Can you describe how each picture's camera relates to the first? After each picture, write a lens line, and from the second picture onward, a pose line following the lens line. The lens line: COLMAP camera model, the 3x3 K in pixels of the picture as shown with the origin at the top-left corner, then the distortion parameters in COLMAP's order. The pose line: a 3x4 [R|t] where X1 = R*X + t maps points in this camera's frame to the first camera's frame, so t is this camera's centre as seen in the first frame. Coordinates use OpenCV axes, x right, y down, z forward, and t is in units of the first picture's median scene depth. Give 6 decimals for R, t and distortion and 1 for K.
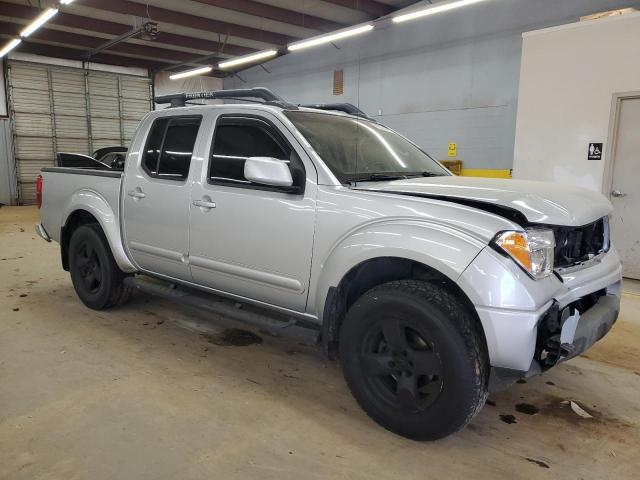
lens RADIAL K [[497.2, 0, 318.4], [0, 497.2, 239.7], [0, 0, 1]] dist [-0.003713, 0.001989]
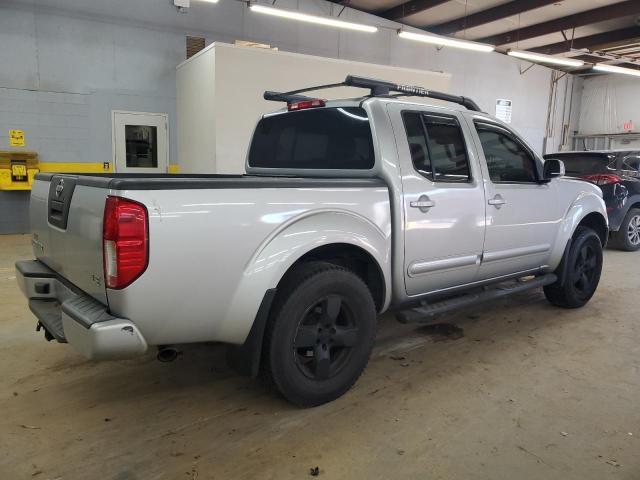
lens RADIAL K [[497.2, 0, 318.1], [0, 497.2, 241.9], [0, 0, 1]] dist [-0.003713, 0.001989]
pose [[0.174114, -0.152917, 0.972780, -1.189008], [0.129185, 0.982878, 0.131382, -0.156294], [-0.976215, 0.102793, 0.190887, 1.024293]]
